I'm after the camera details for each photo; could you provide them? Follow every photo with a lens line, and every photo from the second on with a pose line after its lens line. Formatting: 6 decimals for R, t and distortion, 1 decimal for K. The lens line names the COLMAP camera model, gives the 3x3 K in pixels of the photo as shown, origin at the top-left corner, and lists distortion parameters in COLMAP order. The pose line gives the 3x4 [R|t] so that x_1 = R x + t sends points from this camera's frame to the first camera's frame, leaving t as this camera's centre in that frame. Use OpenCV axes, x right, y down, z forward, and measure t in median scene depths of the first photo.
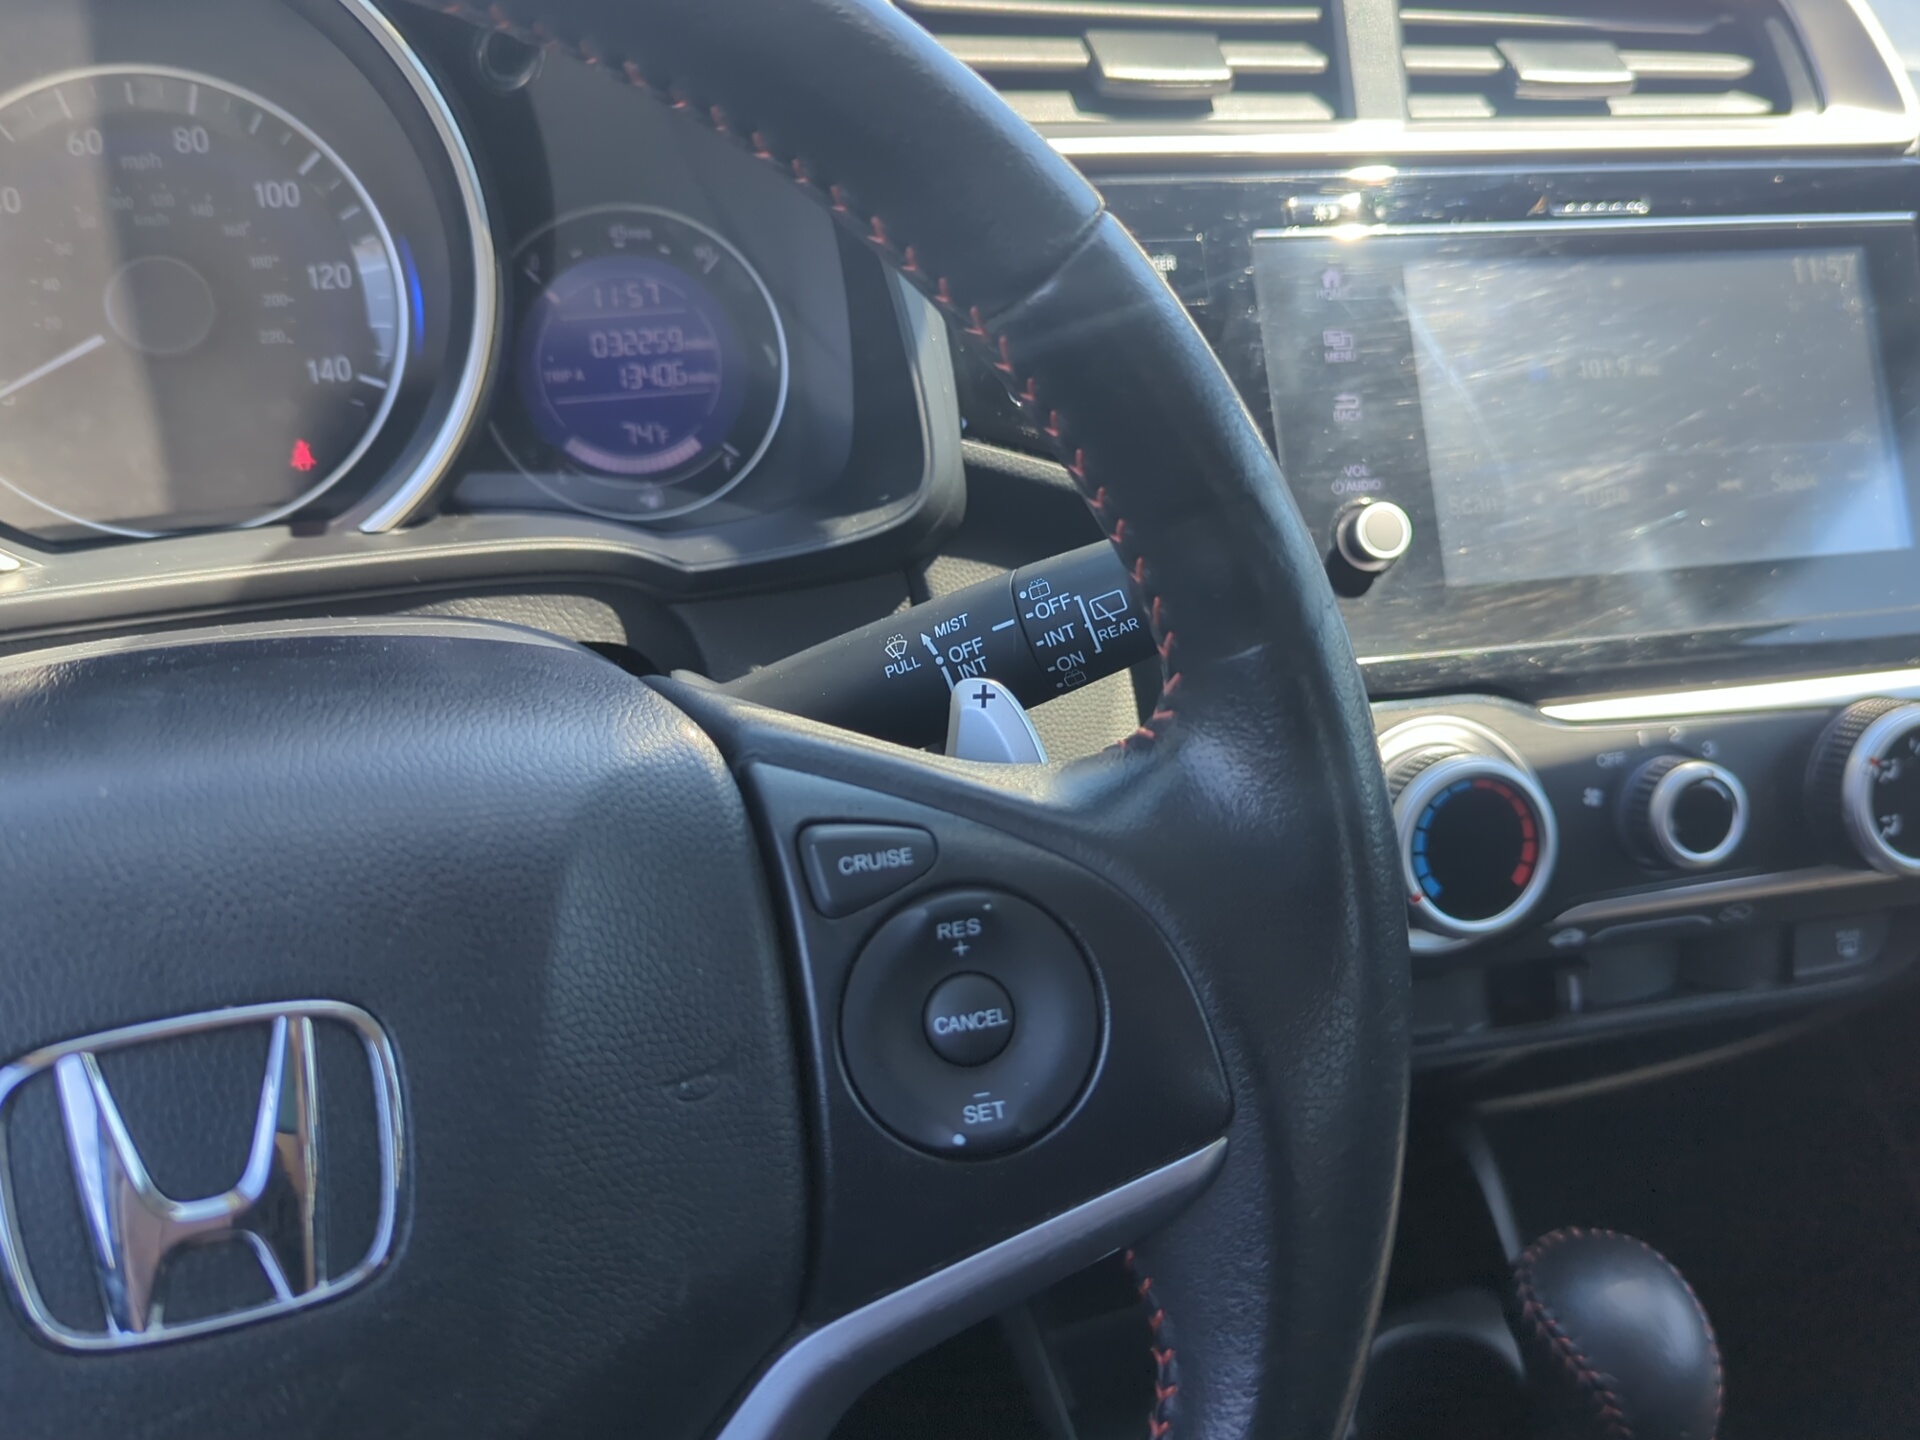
lens RADIAL K [[1725.0, 0, 977.5], [0, 1725.0, 675.5], [0, 0, 1]] dist [0.061922, -0.070791]
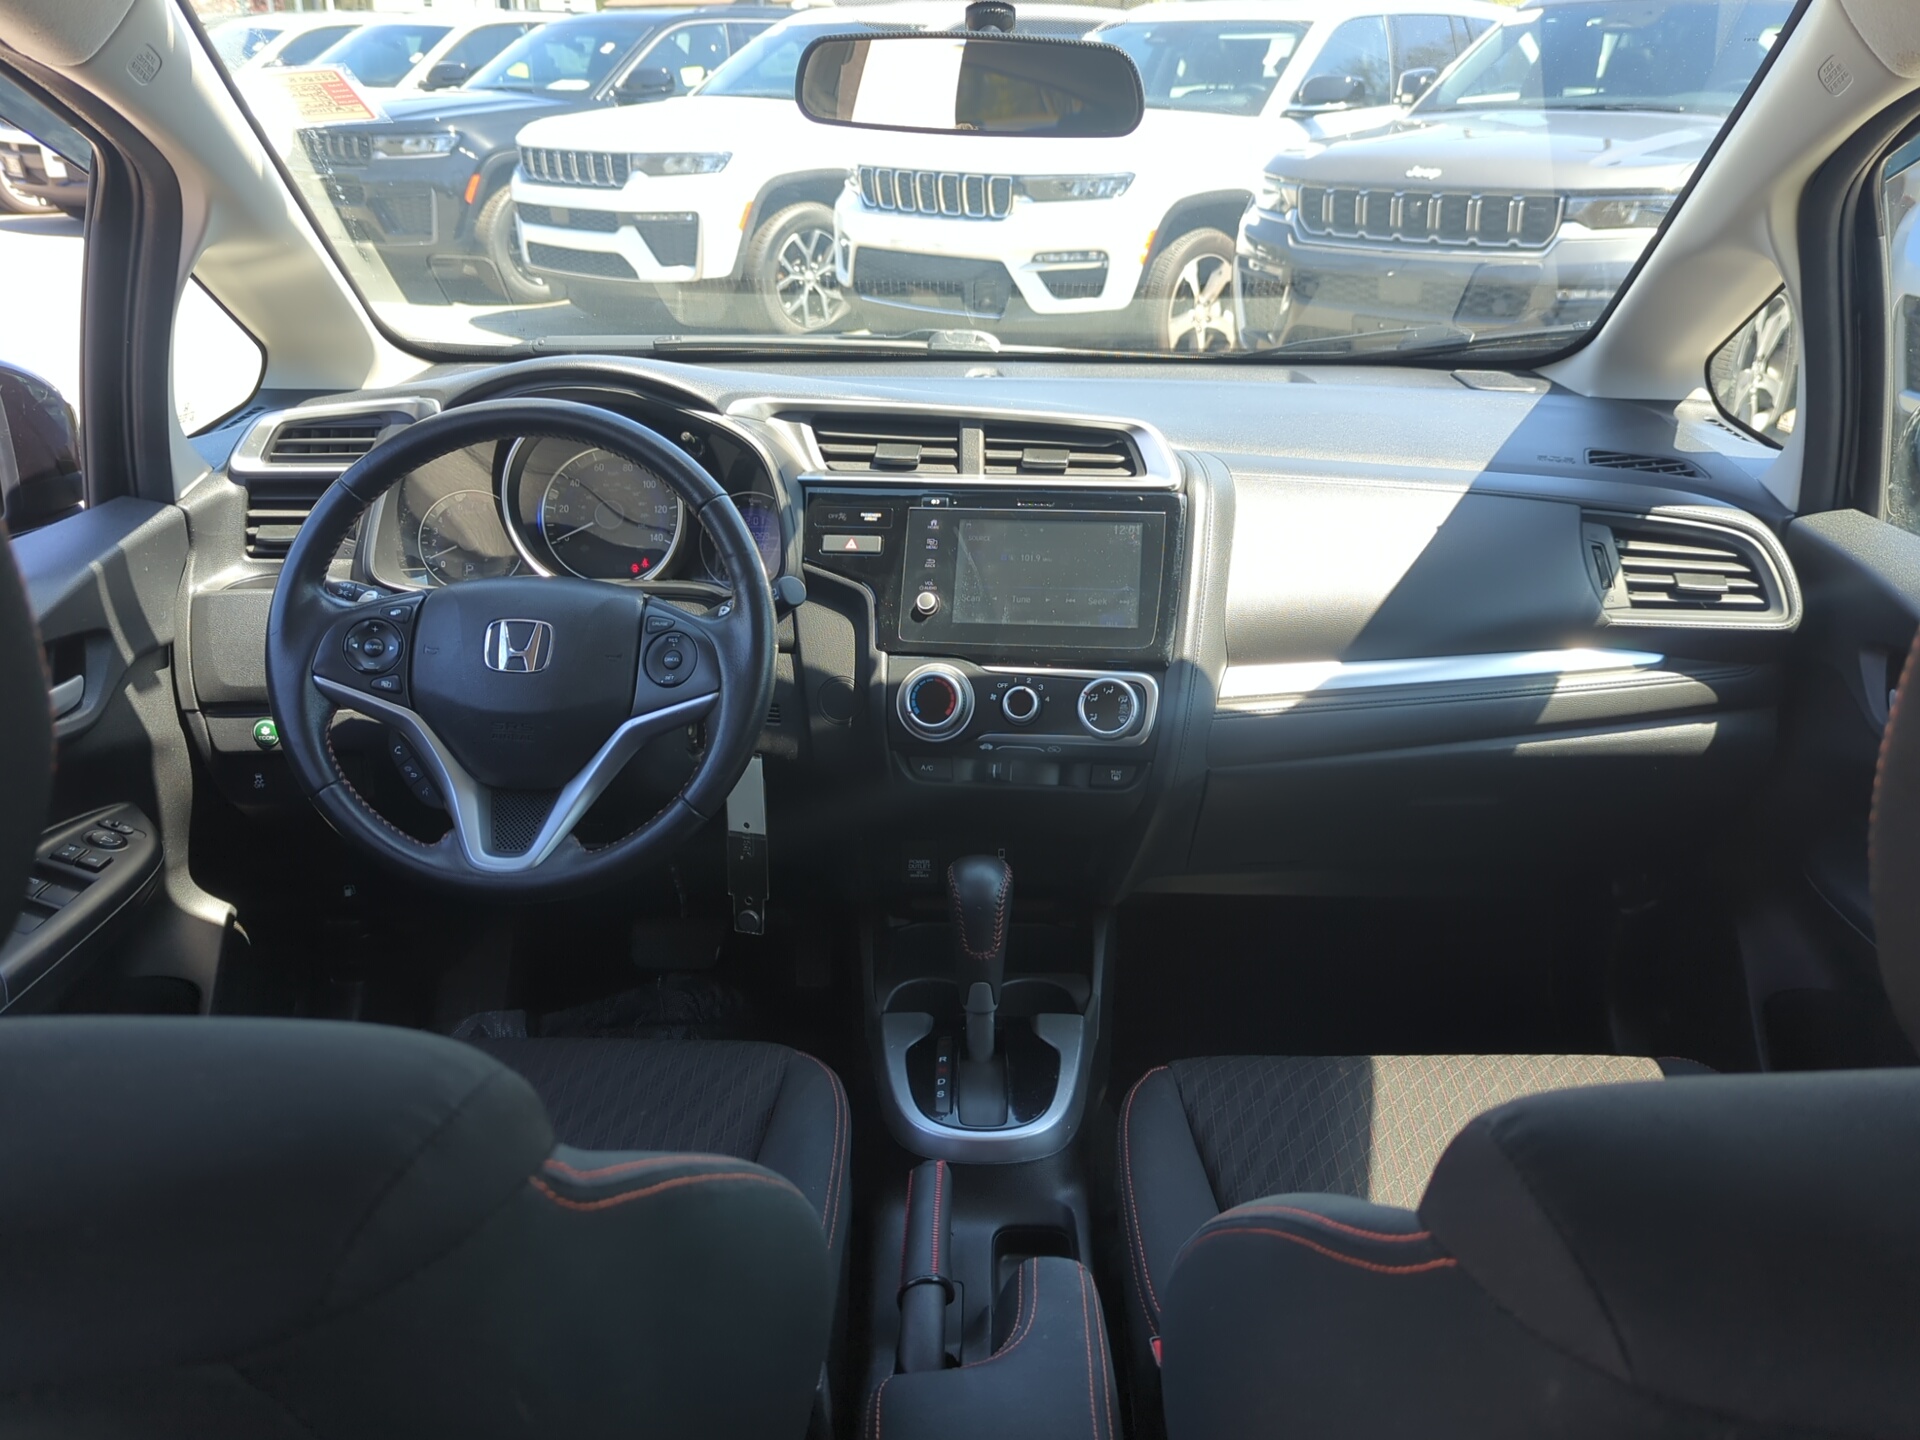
lens RADIAL K [[1580.6, 0, 960.9], [0, 1580.6, 691.8], [0, 0, 1]] dist [0.062895, -0.058832]
pose [[0.917626, 0.081993, -0.388896, 1.347002], [-0.143340, 0.980911, -0.131409, 0.420761], [0.370698, 0.176328, 0.911862, -1.460575]]
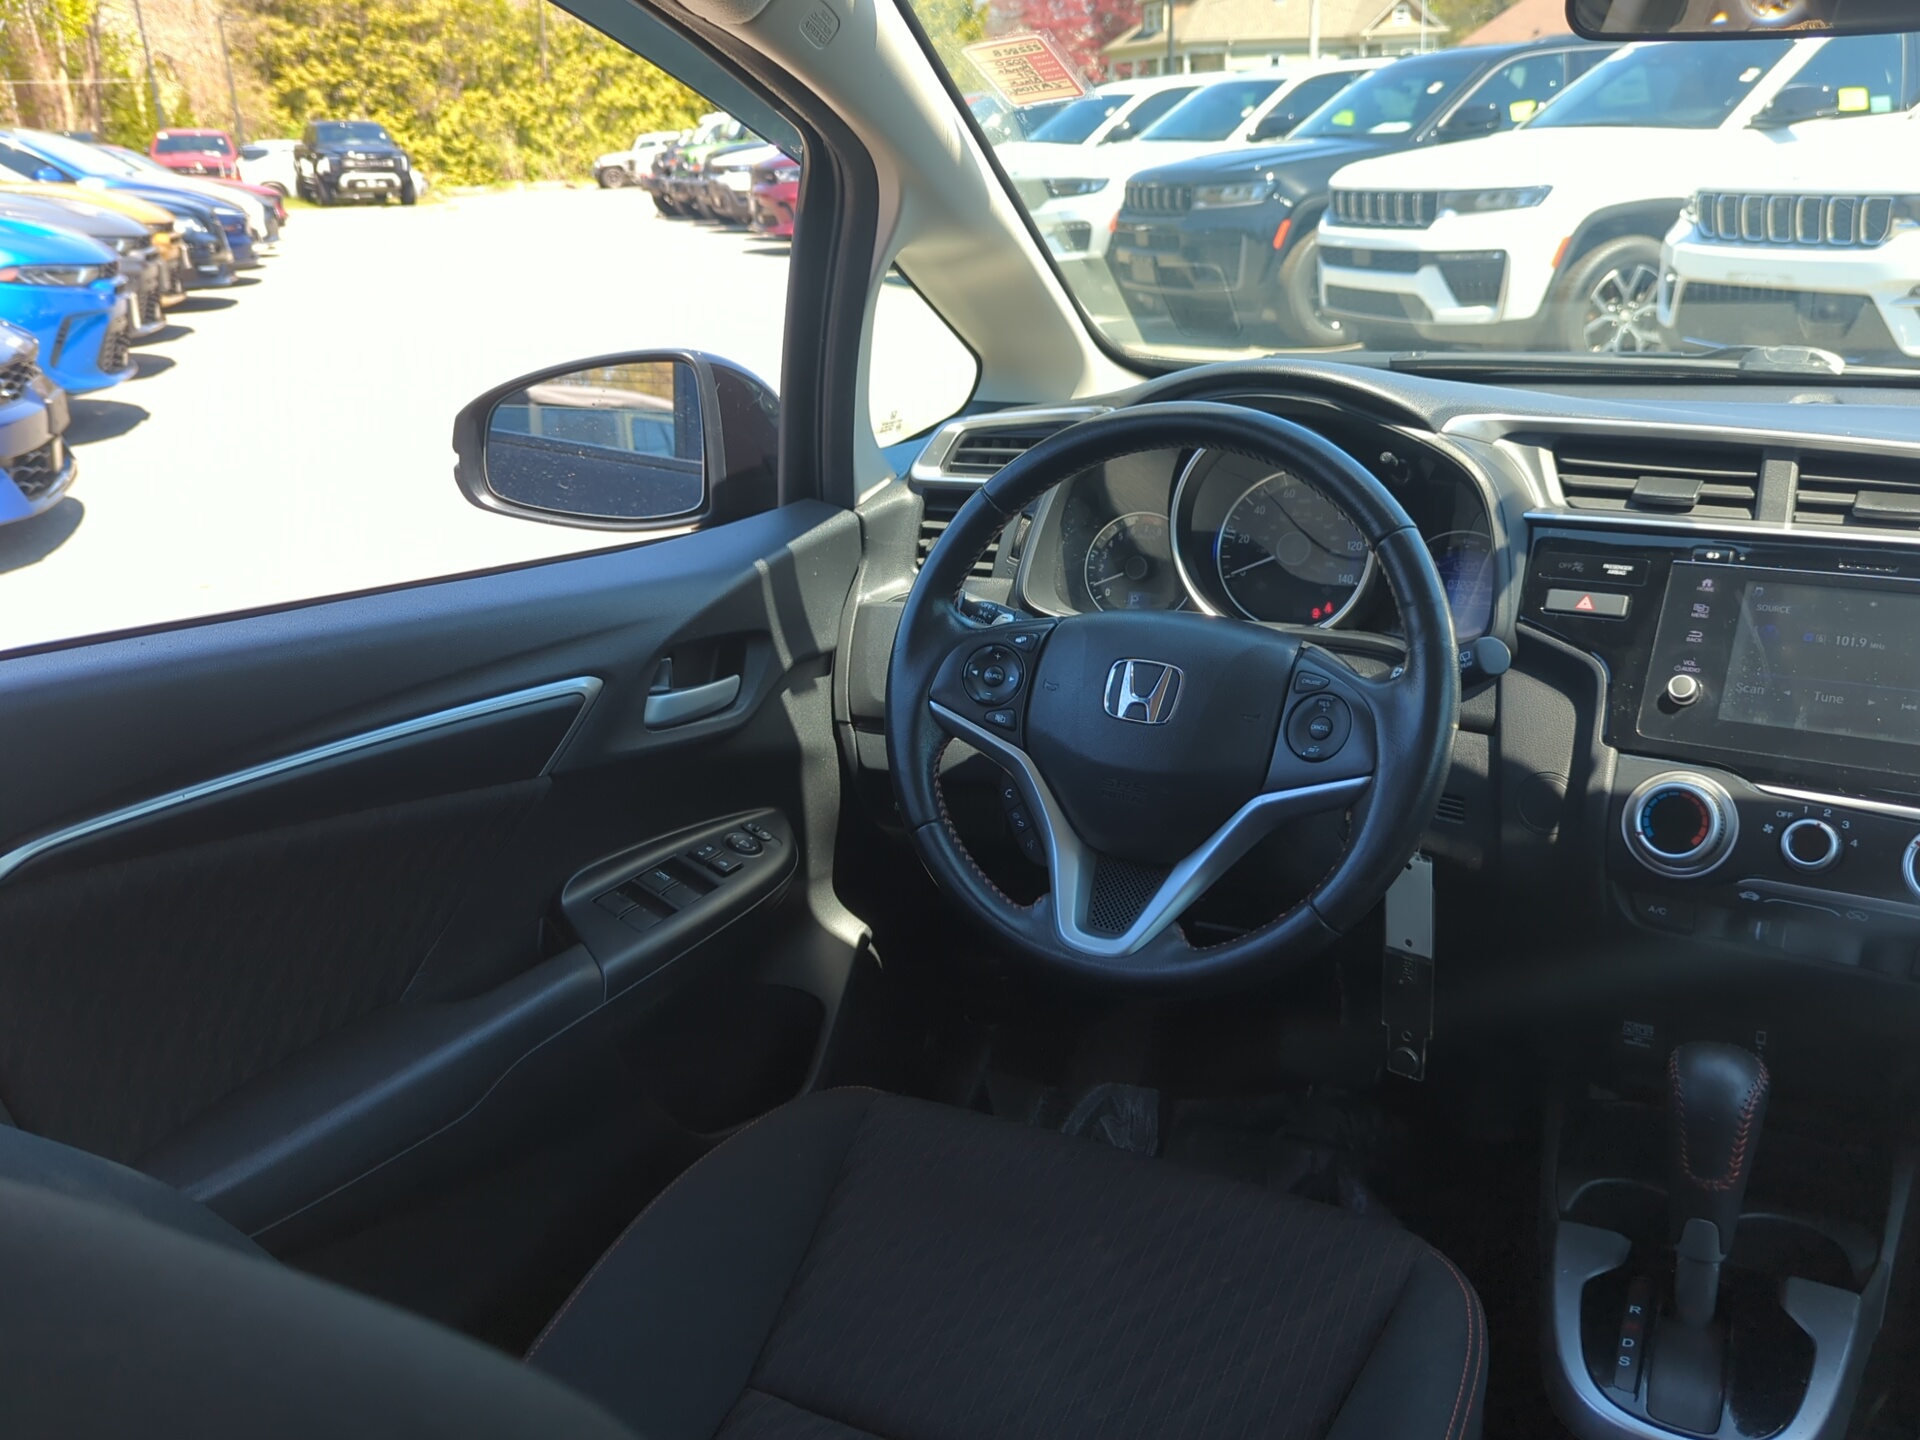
lens RADIAL K [[1580.6, 0, 993.3], [0, 1580.6, 696.3], [0, 0, 1]] dist [0.062895, -0.058832]
pose [[0.642771, 0.158110, -0.749564, 1.189913], [-0.299585, 0.952425, -0.056001, 0.310193], [0.705049, 0.260554, 0.659559, -1.001503]]
